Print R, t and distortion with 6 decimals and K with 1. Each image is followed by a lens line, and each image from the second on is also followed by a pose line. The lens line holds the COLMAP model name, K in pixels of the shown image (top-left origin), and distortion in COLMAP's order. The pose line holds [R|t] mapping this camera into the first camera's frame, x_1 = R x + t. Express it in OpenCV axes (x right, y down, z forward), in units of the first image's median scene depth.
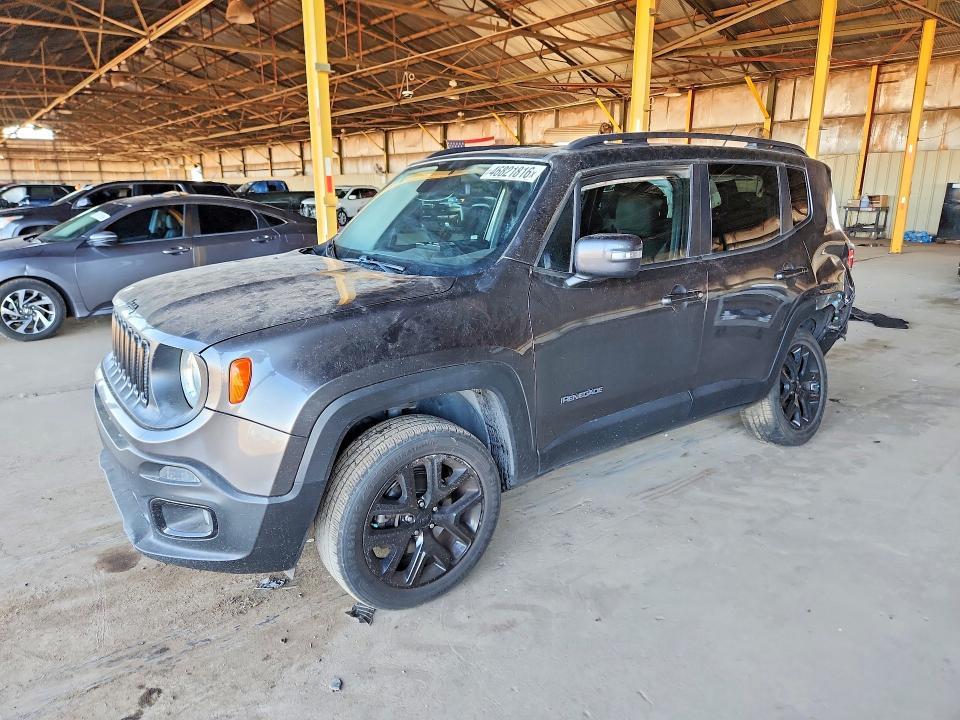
lens RADIAL K [[648.8, 0, 474.0], [0, 648.8, 357.9], [0, 0, 1]] dist [0.046795, -0.002478]
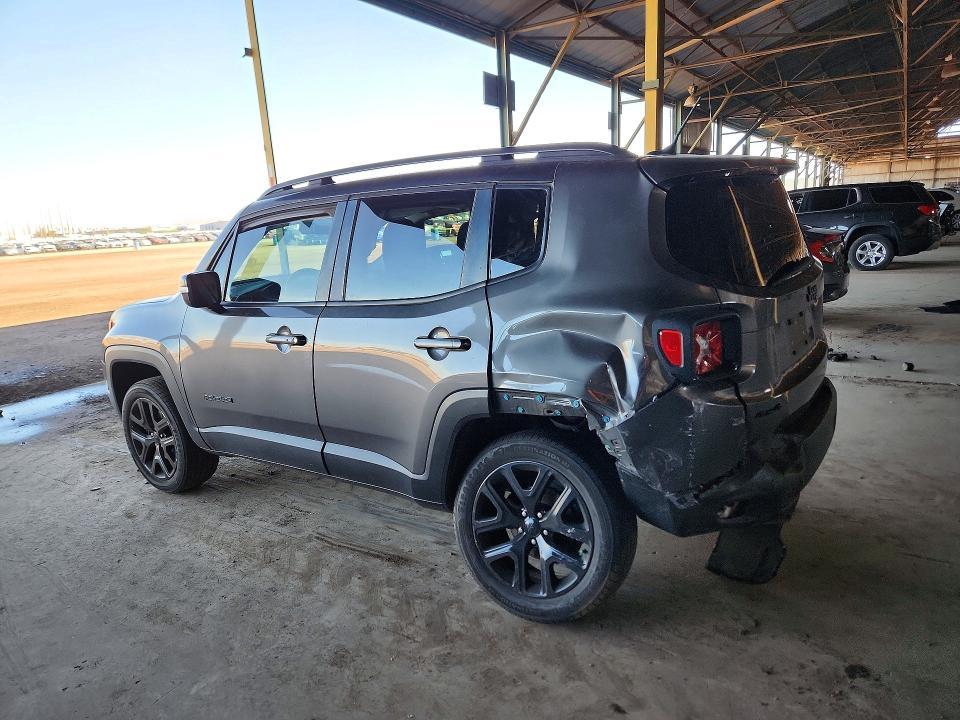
lens RADIAL K [[648.8, 0, 474.0], [0, 648.8, 357.9], [0, 0, 1]] dist [0.046795, -0.002478]
pose [[0.322002, 0.185188, -0.928450, 1.113347], [-0.181151, 0.974615, 0.131570, -0.203596], [0.929246, 0.125824, 0.347375, 0.766754]]
